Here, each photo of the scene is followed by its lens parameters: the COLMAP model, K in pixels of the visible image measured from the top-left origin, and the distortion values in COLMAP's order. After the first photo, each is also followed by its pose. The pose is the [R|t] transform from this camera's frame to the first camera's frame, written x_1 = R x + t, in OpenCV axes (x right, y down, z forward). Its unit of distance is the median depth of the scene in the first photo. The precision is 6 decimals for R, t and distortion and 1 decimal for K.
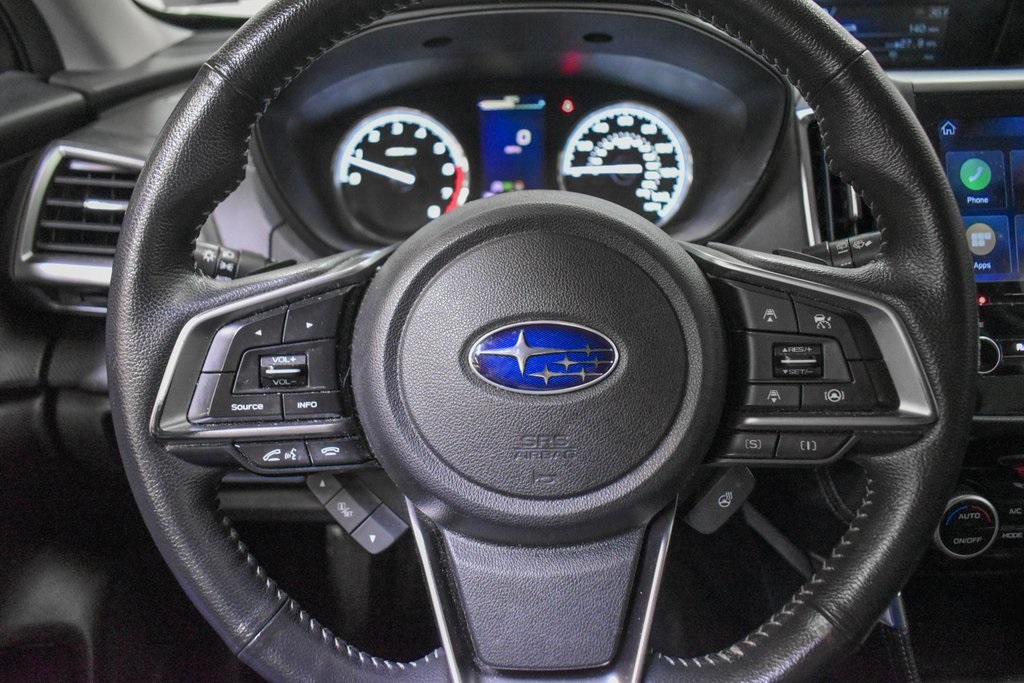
lens RADIAL K [[772.1, 0, 506.1], [0, 772.1, 332.5], [0, 0, 1]] dist [-0.017759, -0.001383]
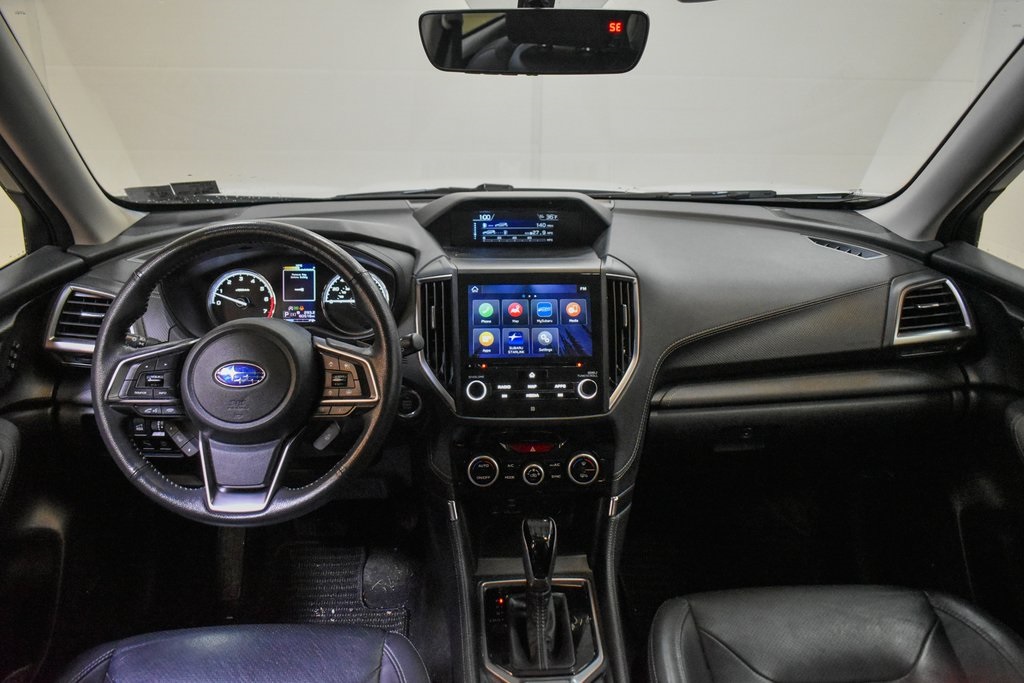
lens RADIAL K [[801.1, 0, 515.2], [0, 801.1, 333.9], [0, 0, 1]] dist [-0.009078, -0.001141]
pose [[0.999402, 0.020128, 0.028117, 0.605496], [-0.016670, 0.992849, -0.118207, 0.131796], [-0.030295, 0.117668, 0.992591, -1.257563]]
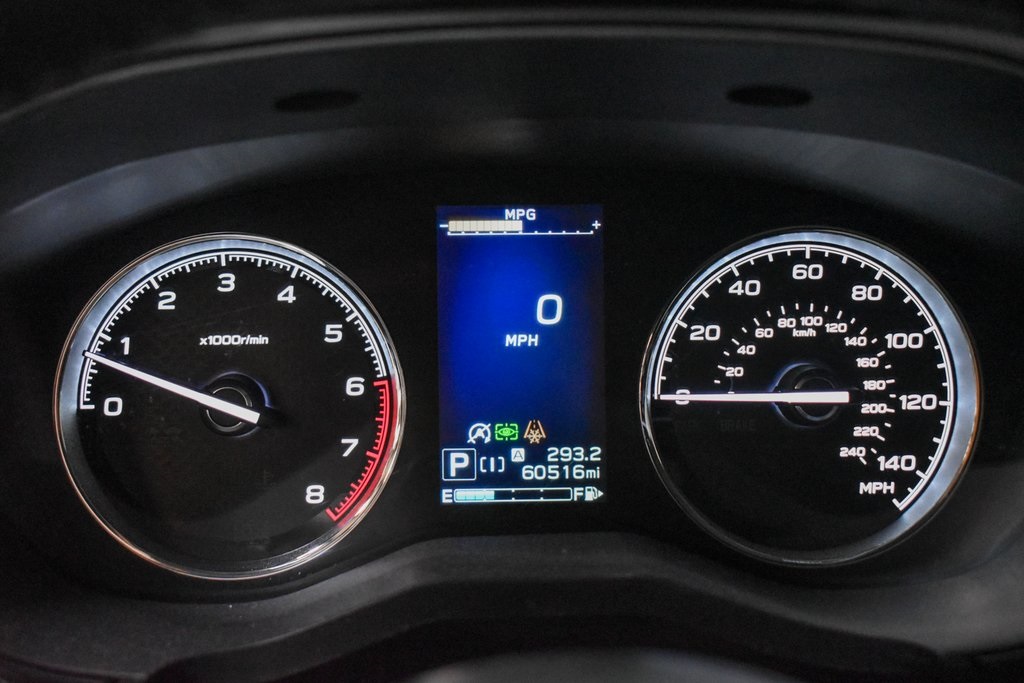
lens RADIAL K [[1323.7, 0, 512.0], [0, 1323.7, 341.5], [0, 0, 1]] dist [-0.019908, -0.010313]
pose [[0.999674, 0.018975, 0.017096, -0.008944], [-0.017017, 0.993987, -0.108169, -0.193059], [-0.019046, 0.107843, 0.993986, 0.393725]]
